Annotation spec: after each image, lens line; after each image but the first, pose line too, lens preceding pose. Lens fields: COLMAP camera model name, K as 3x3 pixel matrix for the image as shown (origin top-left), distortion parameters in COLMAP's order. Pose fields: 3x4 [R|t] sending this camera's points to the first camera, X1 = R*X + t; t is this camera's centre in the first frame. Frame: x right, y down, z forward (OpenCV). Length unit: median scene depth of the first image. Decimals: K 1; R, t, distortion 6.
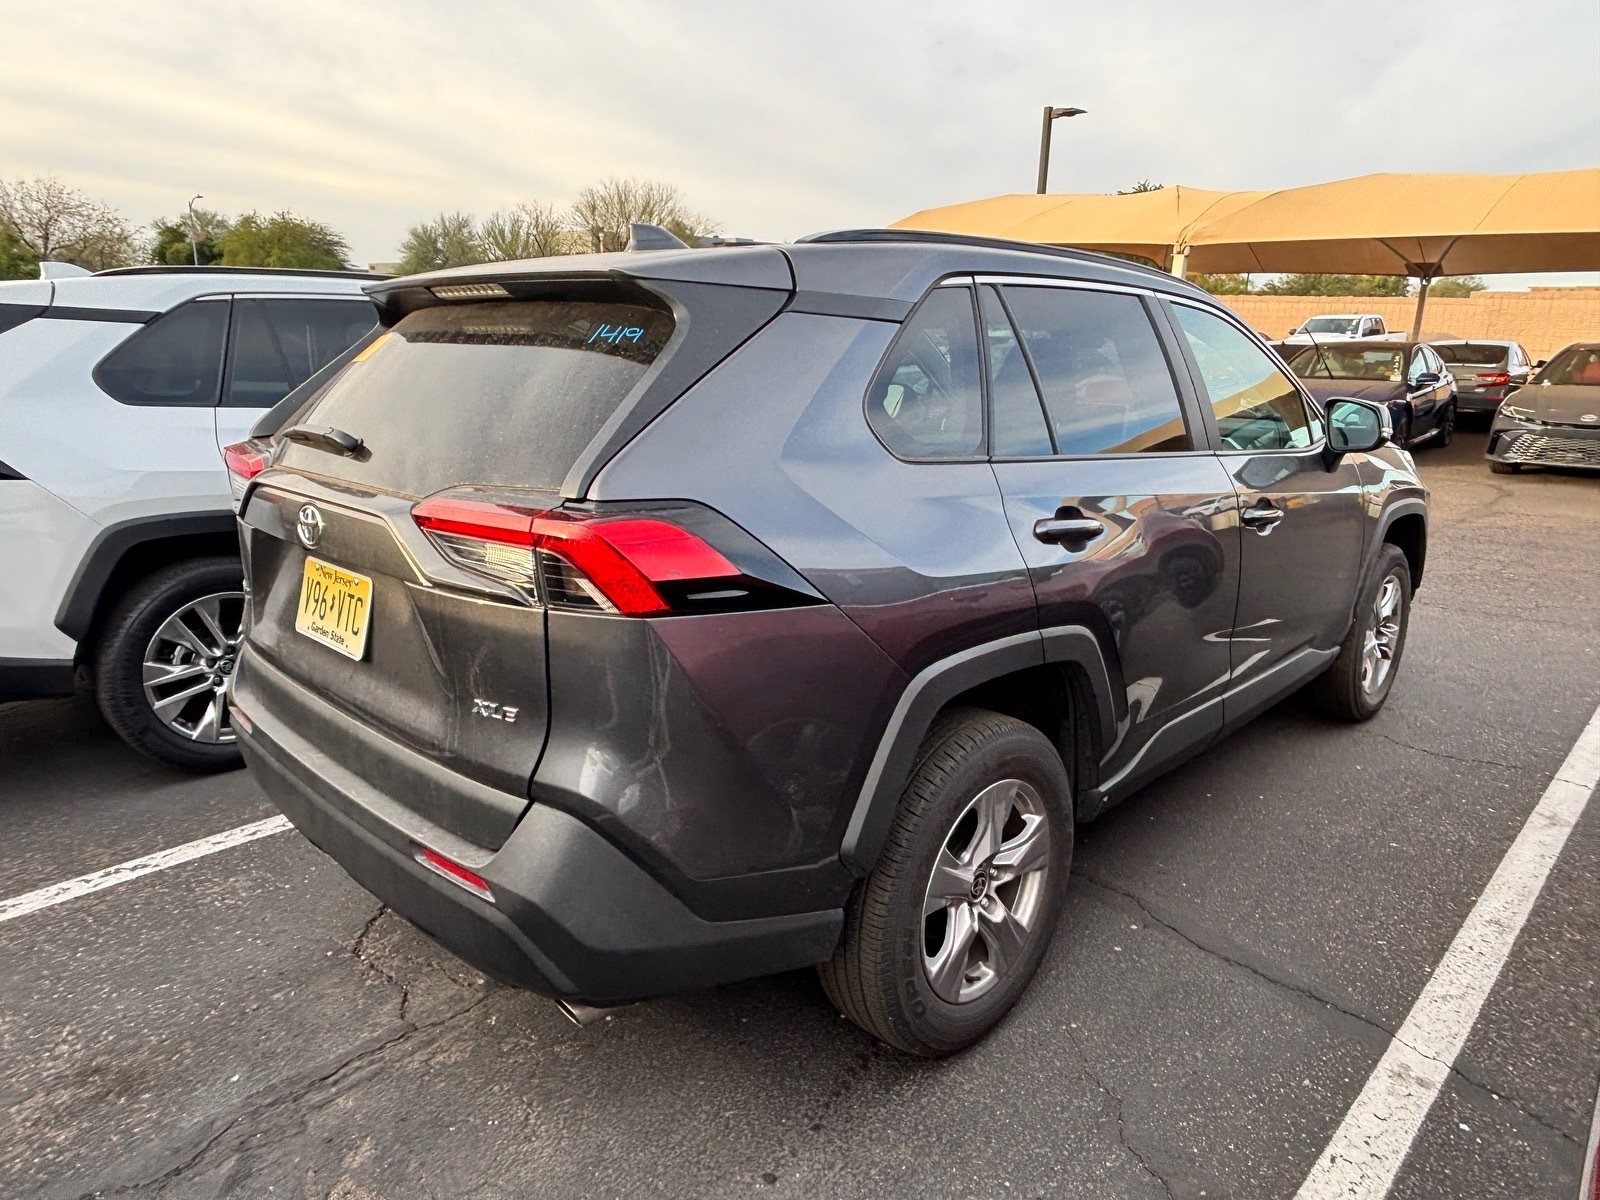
lens RADIAL K [[1007.6, 0, 797.4], [0, 1007.6, 601.2], [0, 0, 1]] dist [0.026613, 0.001920]
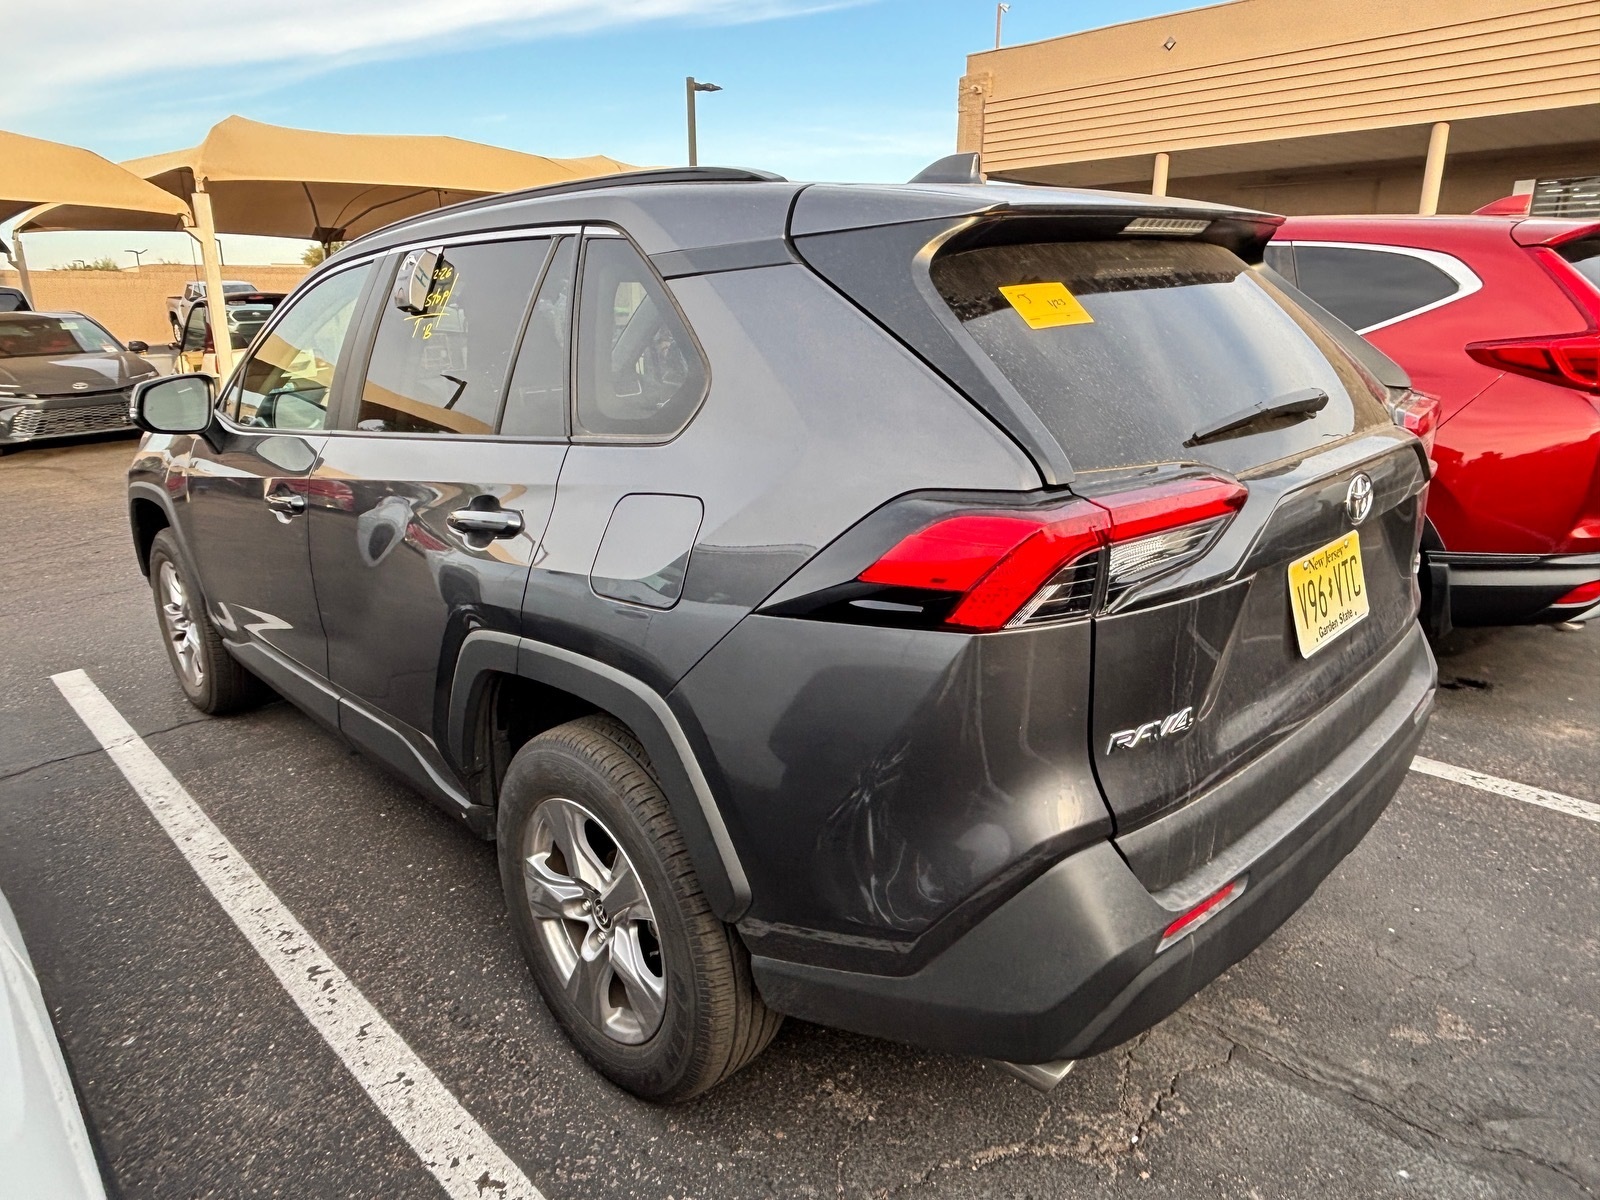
lens RADIAL K [[1007.6, 0, 796.8], [0, 1007.6, 600.0], [0, 0, 1]] dist [0.026613, 0.001920]
pose [[0.034474, -0.319462, 0.946972, -1.232917], [0.300405, 0.907029, 0.295051, -0.362315], [-0.953189, 0.274303, 0.127237, 1.258239]]
